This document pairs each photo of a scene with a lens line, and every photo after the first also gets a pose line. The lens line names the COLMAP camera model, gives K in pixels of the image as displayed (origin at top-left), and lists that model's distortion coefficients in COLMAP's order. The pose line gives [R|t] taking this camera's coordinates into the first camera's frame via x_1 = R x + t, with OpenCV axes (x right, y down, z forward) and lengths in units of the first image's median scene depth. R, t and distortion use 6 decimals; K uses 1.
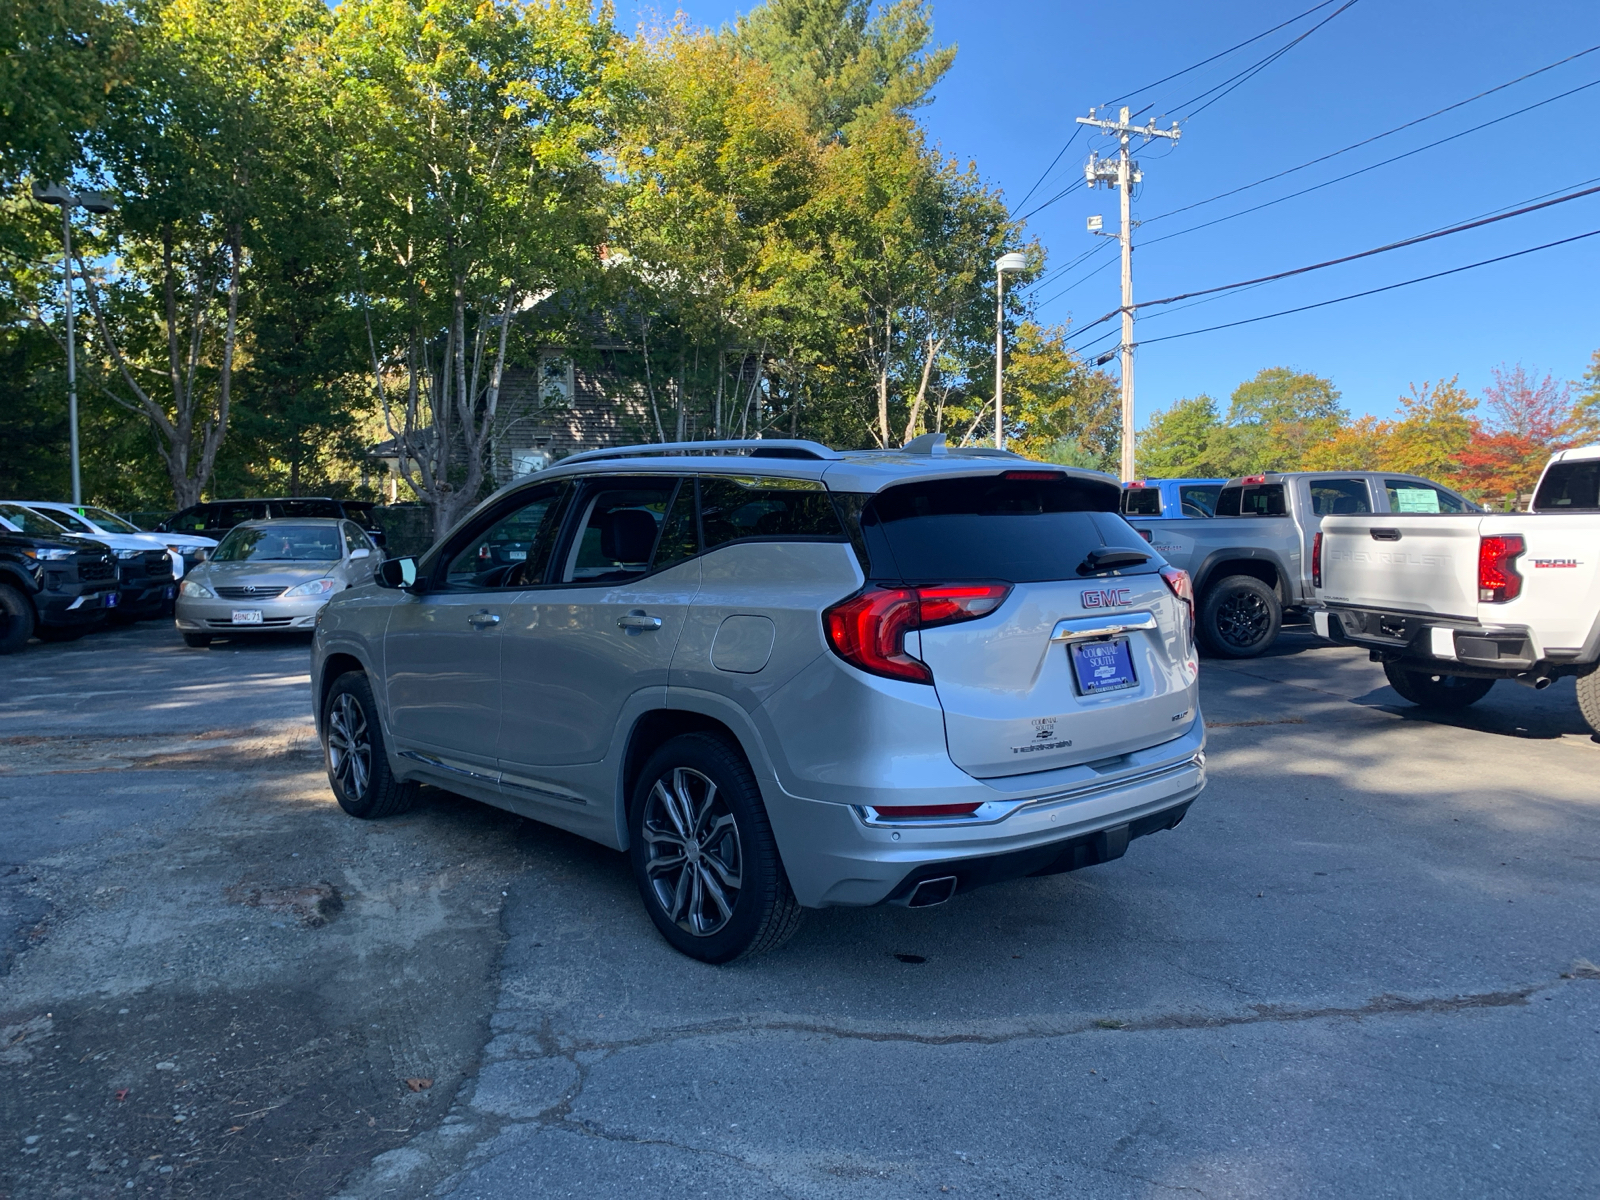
lens RADIAL K [[1198.9, 0, 775.9], [0, 1198.9, 592.6], [0, 0, 1]] dist [0.009408, -0.002347]
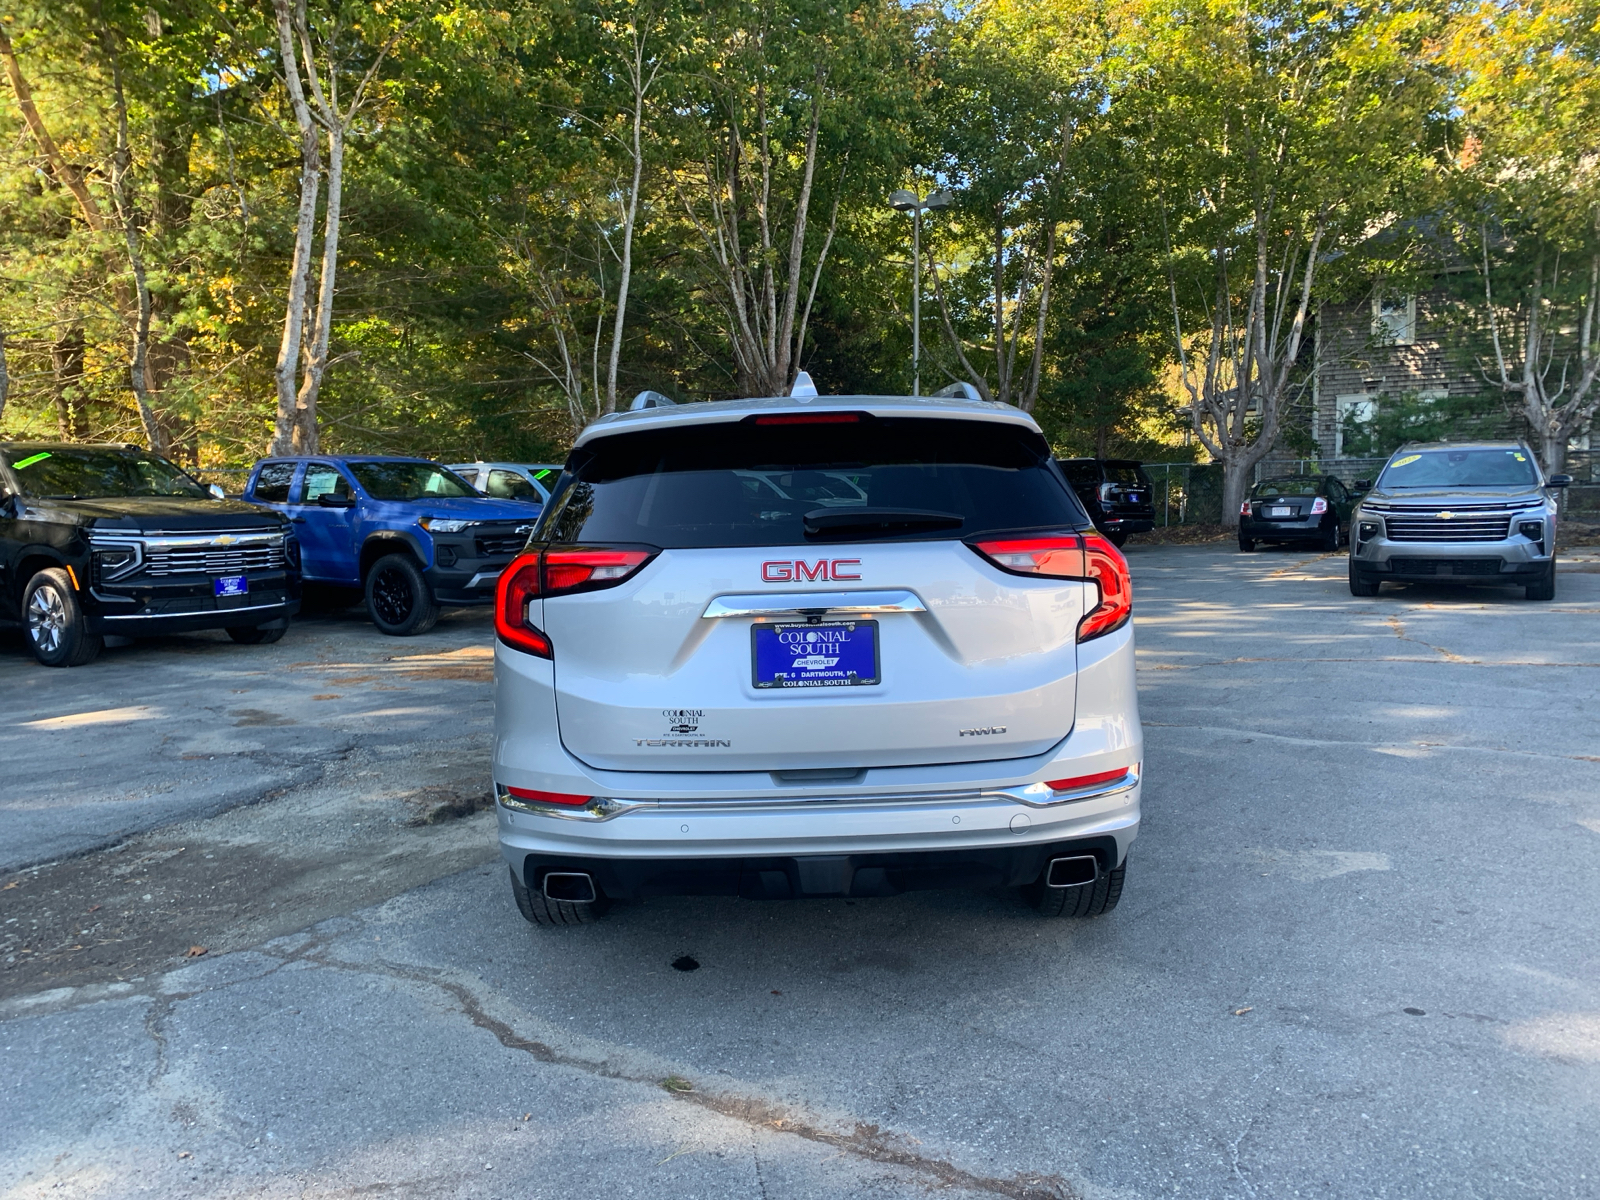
lens RADIAL K [[1203.0, 0, 811.1], [0, 1203.0, 601.5], [0, 0, 1]] dist [0.040816, -0.044484]
pose [[0.760814, 0.043815, -0.647489, 0.774824], [-0.016482, 0.998701, 0.048214, -0.012550], [0.648760, -0.026009, 0.760548, 0.383564]]
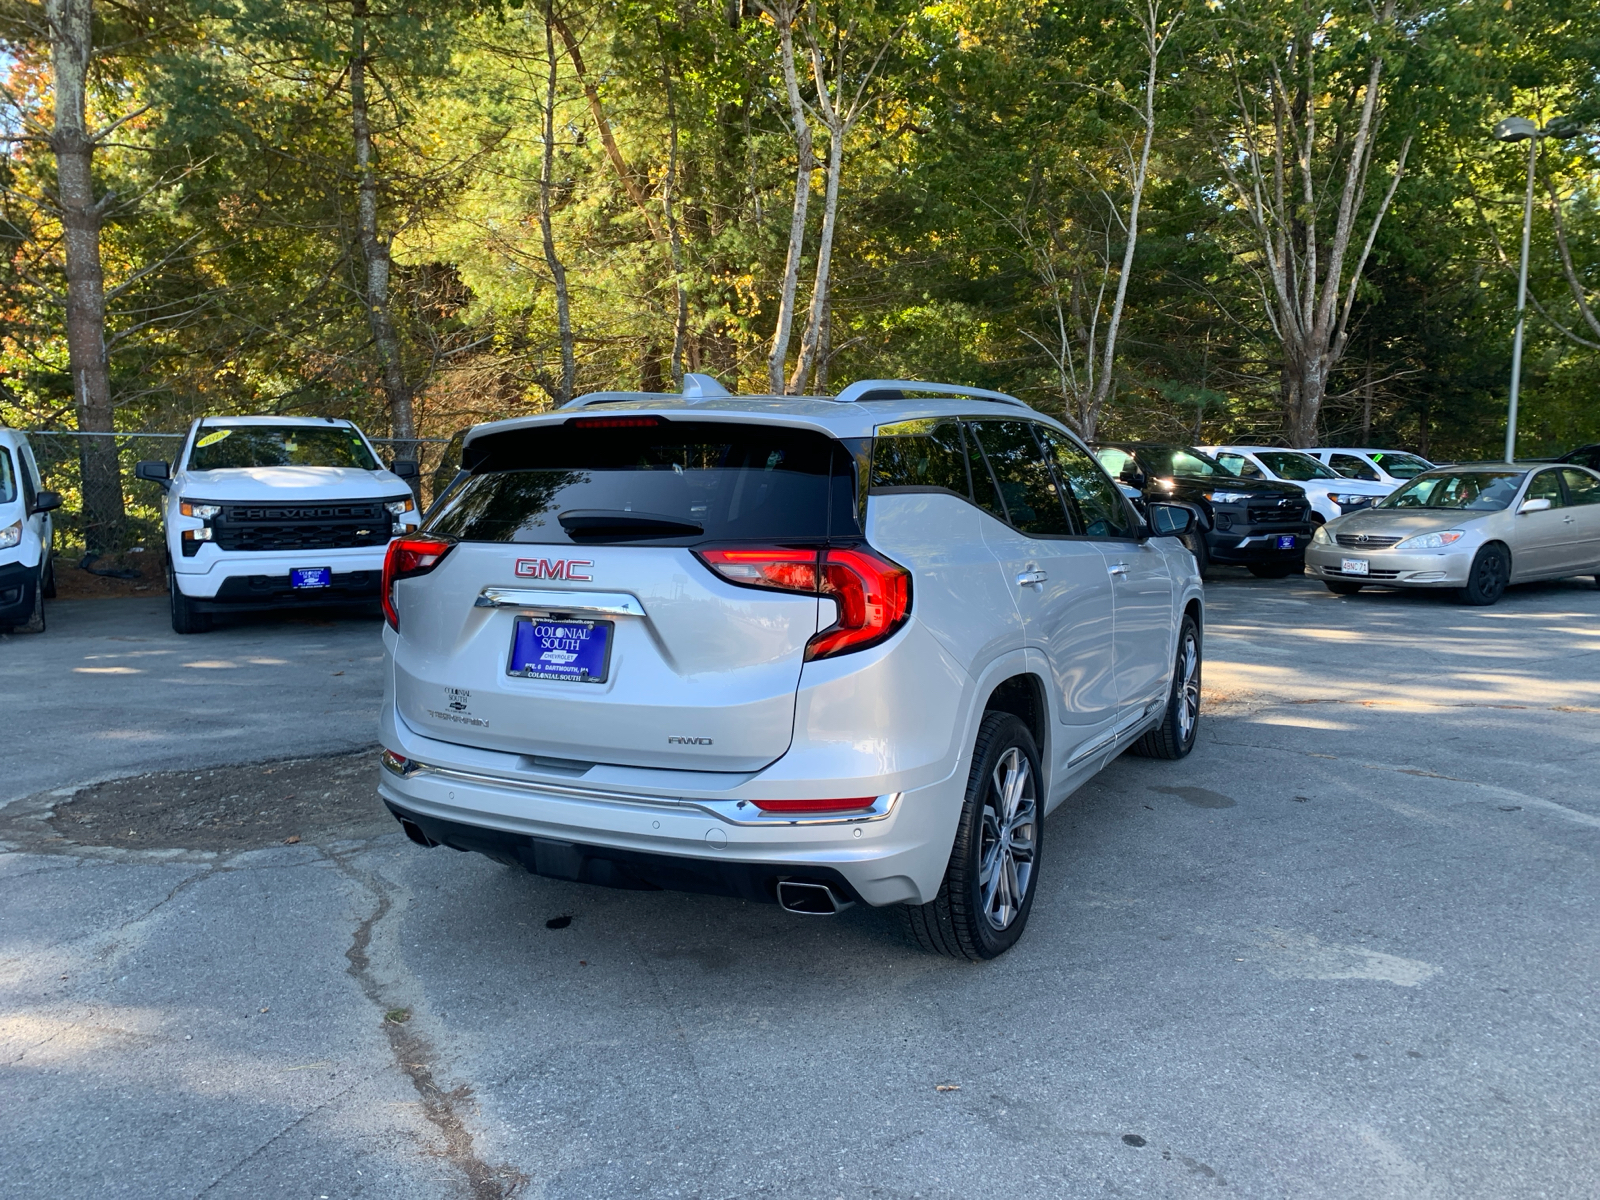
lens RADIAL K [[1203.0, 0, 811.1], [0, 1203.0, 601.5], [0, 0, 1]] dist [0.040816, -0.044484]
pose [[0.370540, 0.099759, -0.923444, 1.096615], [-0.050196, 0.994913, 0.087338, -0.054021], [0.927459, 0.013991, 0.373663, 0.833431]]
